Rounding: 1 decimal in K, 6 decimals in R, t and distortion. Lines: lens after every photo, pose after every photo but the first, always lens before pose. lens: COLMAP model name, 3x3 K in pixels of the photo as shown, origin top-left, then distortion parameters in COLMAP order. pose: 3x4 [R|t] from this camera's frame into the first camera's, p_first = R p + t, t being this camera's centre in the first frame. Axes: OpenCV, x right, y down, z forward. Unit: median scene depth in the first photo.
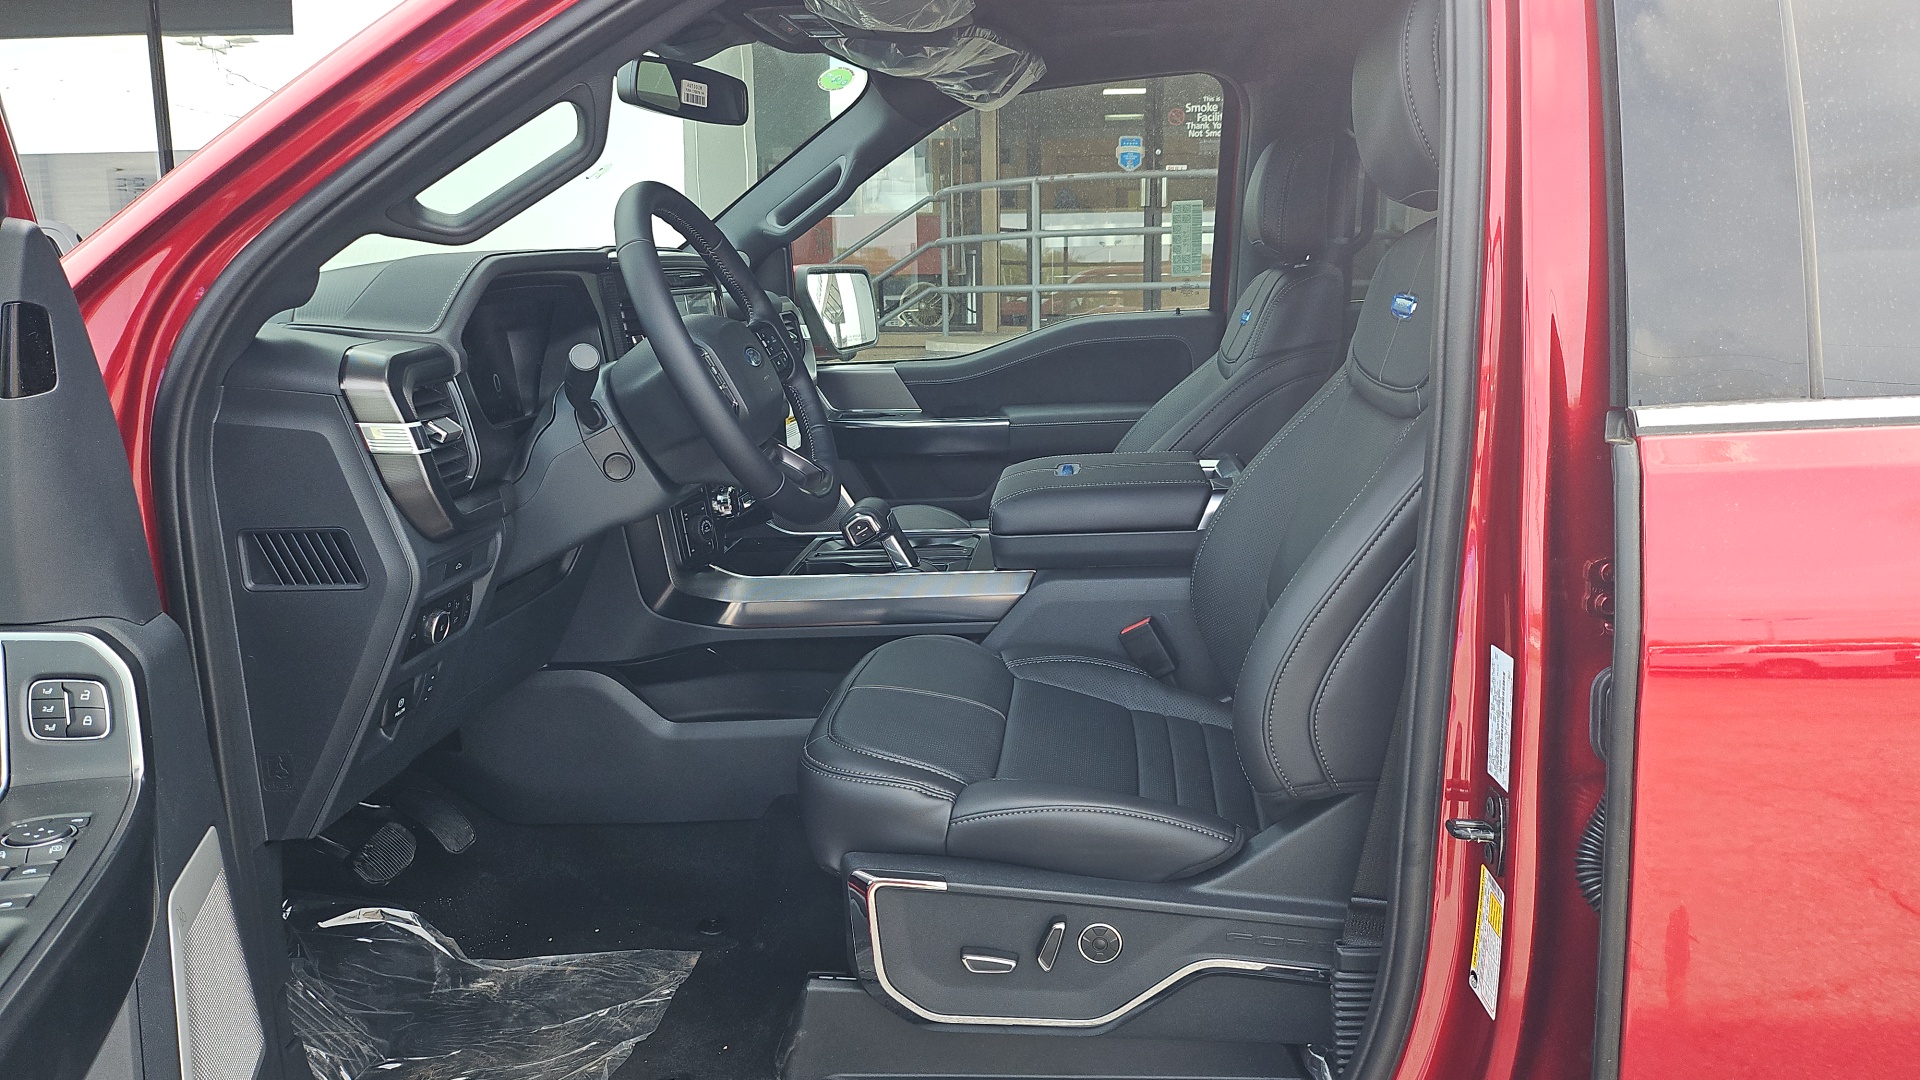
lens RADIAL K [[1331.9, 0, 971.3], [0, 1331.9, 538.1], [0, 0, 1]] dist [0.017214, -0.005366]
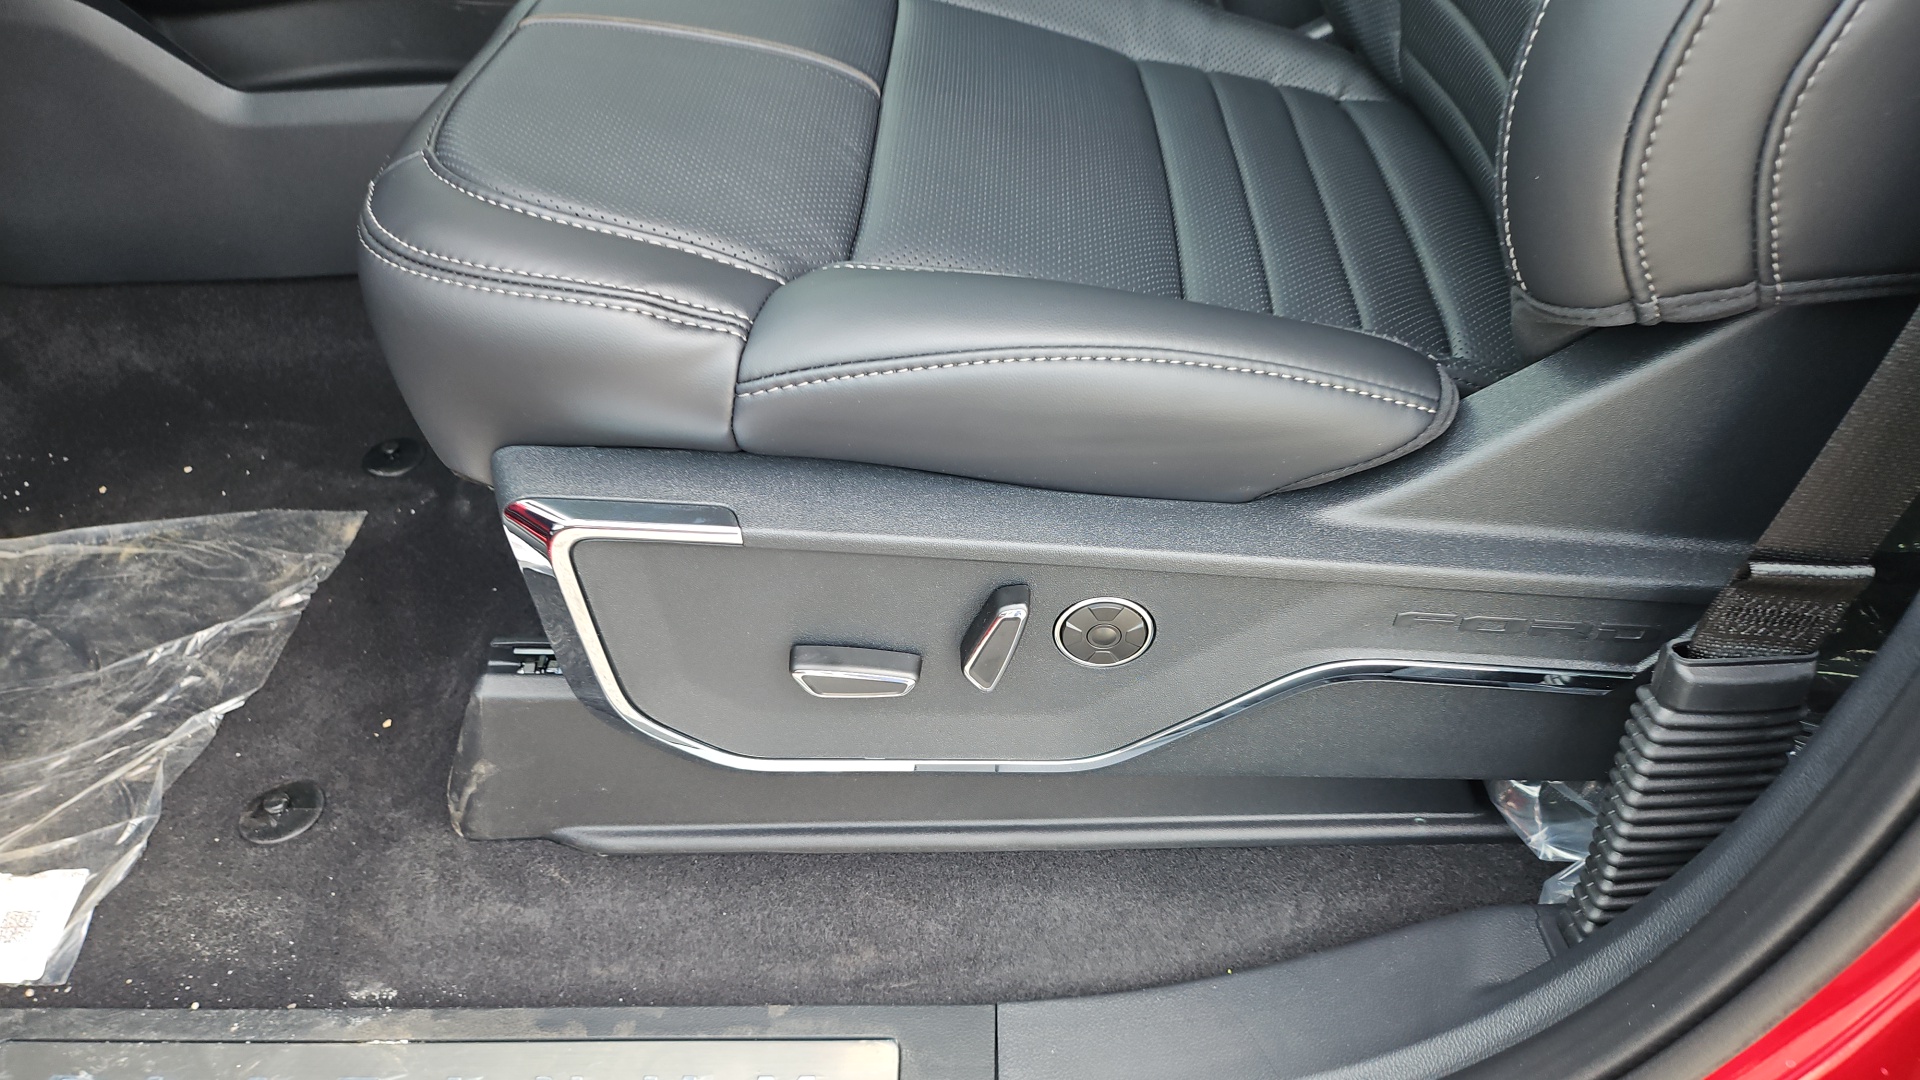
lens RADIAL K [[1331.9, 0, 971.3], [0, 1331.9, 538.1], [0, 0, 1]] dist [0.017214, -0.005366]
pose [[0.996765, -0.039060, 0.070240, 0.021246], [0.001689, 0.883946, 0.467587, 0.064181], [-0.080353, -0.465955, 0.881152, 0.584538]]
